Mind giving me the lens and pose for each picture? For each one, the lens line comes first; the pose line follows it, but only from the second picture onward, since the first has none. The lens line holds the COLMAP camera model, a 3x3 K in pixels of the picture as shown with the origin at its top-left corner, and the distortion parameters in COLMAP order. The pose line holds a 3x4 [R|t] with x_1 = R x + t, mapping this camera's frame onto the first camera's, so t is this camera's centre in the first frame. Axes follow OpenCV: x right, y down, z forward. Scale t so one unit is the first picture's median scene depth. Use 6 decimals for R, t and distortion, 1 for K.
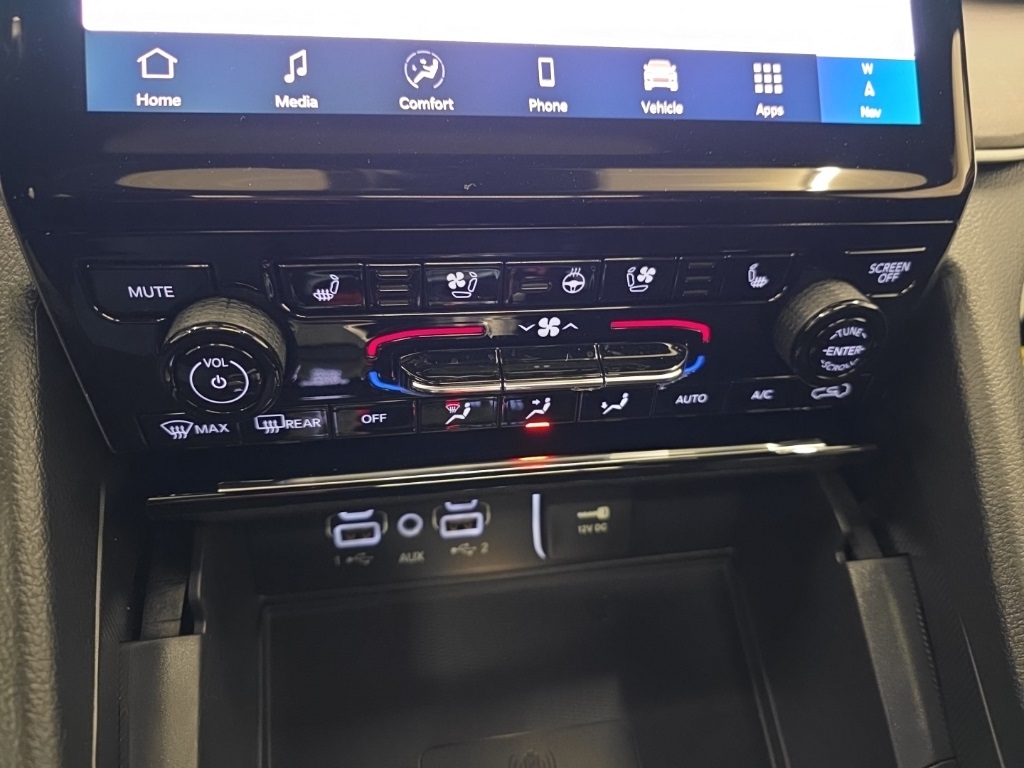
lens RADIAL K [[715.4, 0, 530.3], [0, 715.4, 385.0], [0, 0, 1]] dist [0.003085, -0.029276]
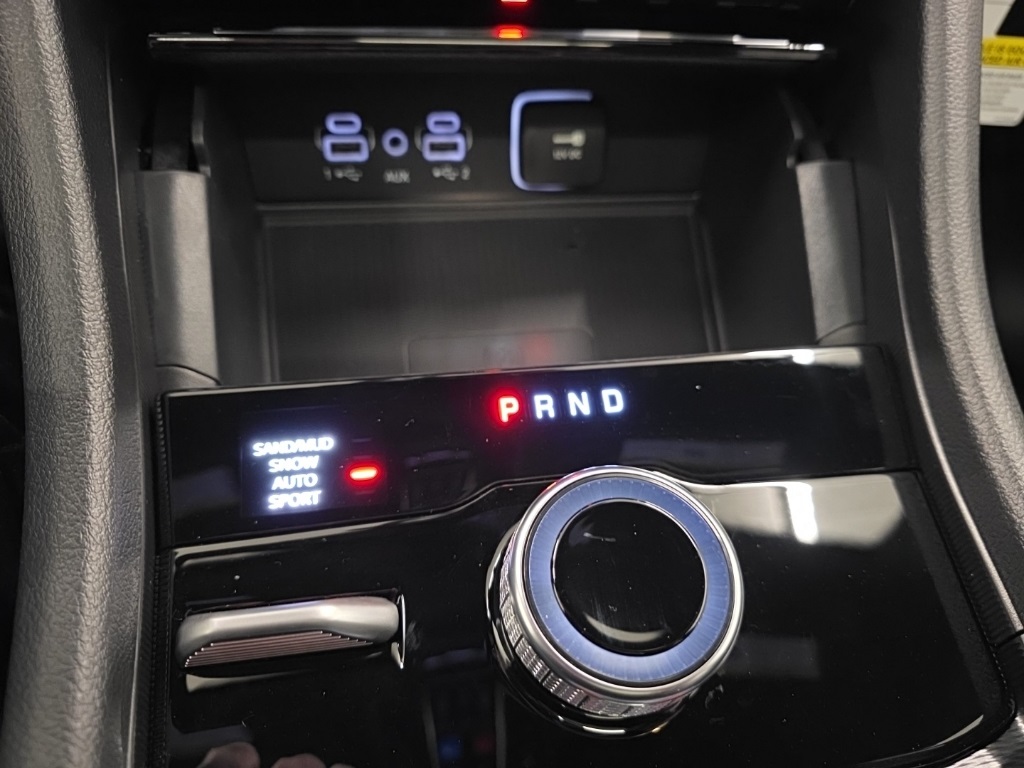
lens RADIAL K [[715.4, 0, 530.3], [0, 715.4, 385.0], [0, 0, 1]] dist [0.003085, -0.029276]
pose [[0.999514, 0.027291, 0.015078, 0.035693], [-0.030297, 0.964335, 0.262944, 0.352606], [-0.007365, -0.263273, 0.964693, -0.164198]]
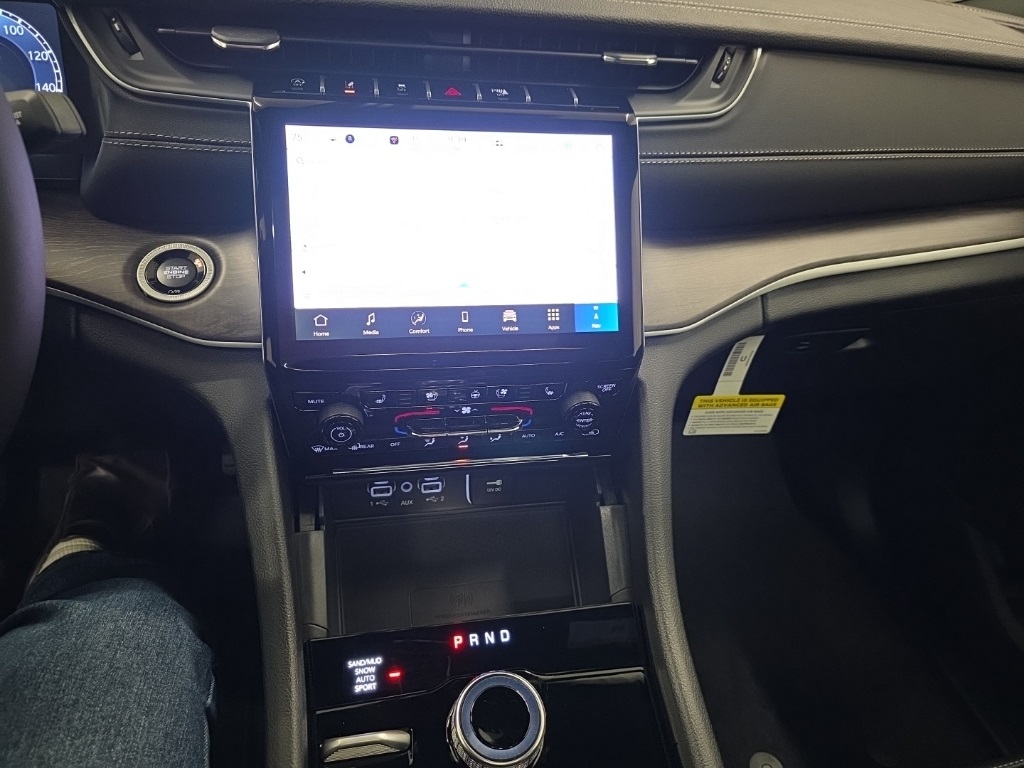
lens RADIAL K [[690.4, 0, 517.6], [0, 690.4, 382.5], [0, 0, 1]] dist [0.064207, -0.056650]
pose [[0.999676, 0.016302, 0.019523, 0.154932], [-0.017121, 0.998948, 0.042530, -0.278841], [-0.018809, -0.042850, 0.998904, -1.403871]]
